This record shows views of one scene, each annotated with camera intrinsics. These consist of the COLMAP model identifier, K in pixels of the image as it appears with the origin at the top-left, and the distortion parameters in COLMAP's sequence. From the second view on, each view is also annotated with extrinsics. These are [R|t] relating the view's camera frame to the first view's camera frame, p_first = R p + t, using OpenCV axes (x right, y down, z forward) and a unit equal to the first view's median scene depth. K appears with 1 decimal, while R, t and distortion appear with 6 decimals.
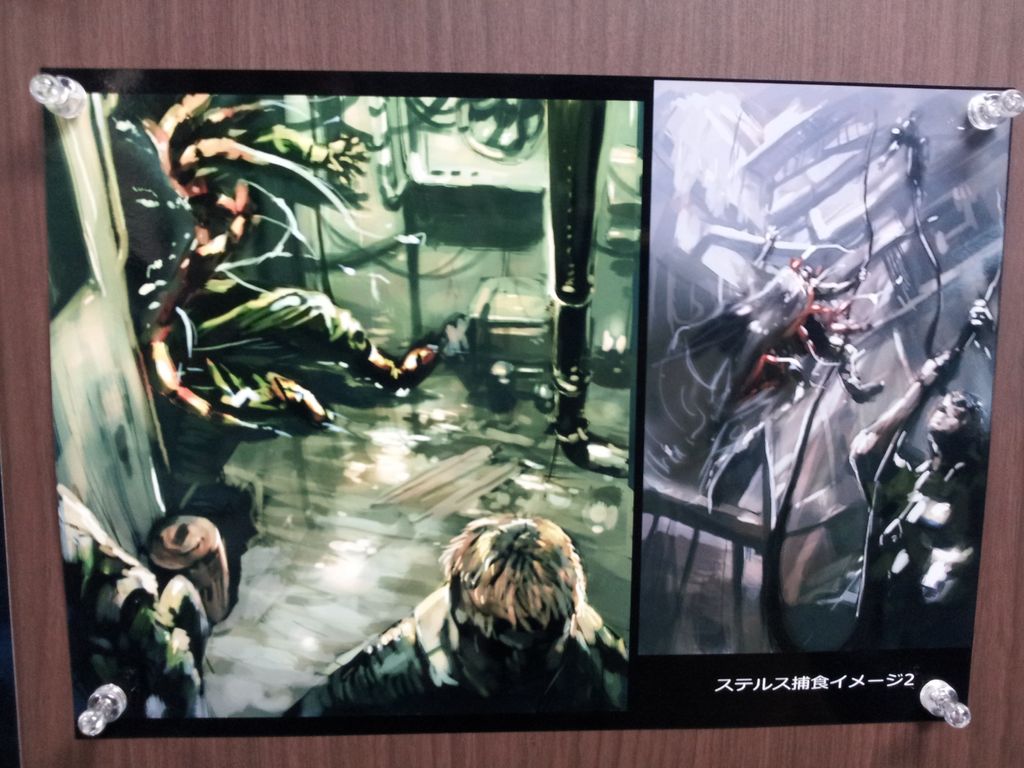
lens RADIAL K [[647.4, 0, 512.0], [0, 647.4, 384.0], [0, 0, 1]] dist [0.022697, -0.058435]
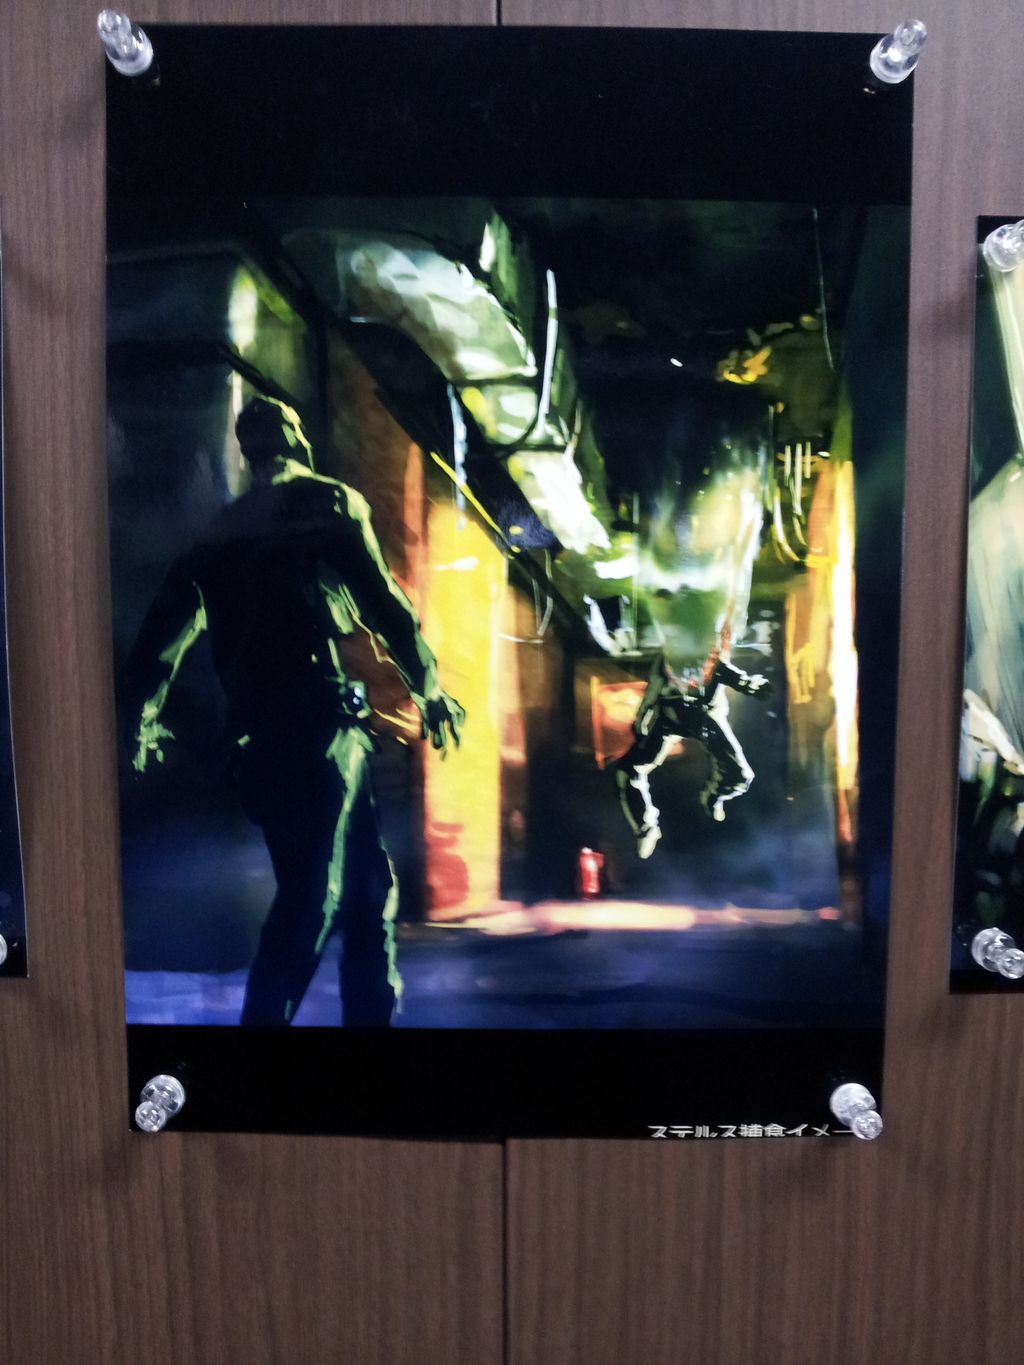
lens RADIAL K [[863.0, 0, 512.0], [0, 863.0, 682.5], [0, 0, 1]] dist [0.022697, -0.058435]
pose [[0.998954, 0.004749, -0.045487, -1.238073], [-0.005887, 0.999672, -0.024910, 0.175438], [0.045353, 0.025152, 0.998654, -0.188623]]
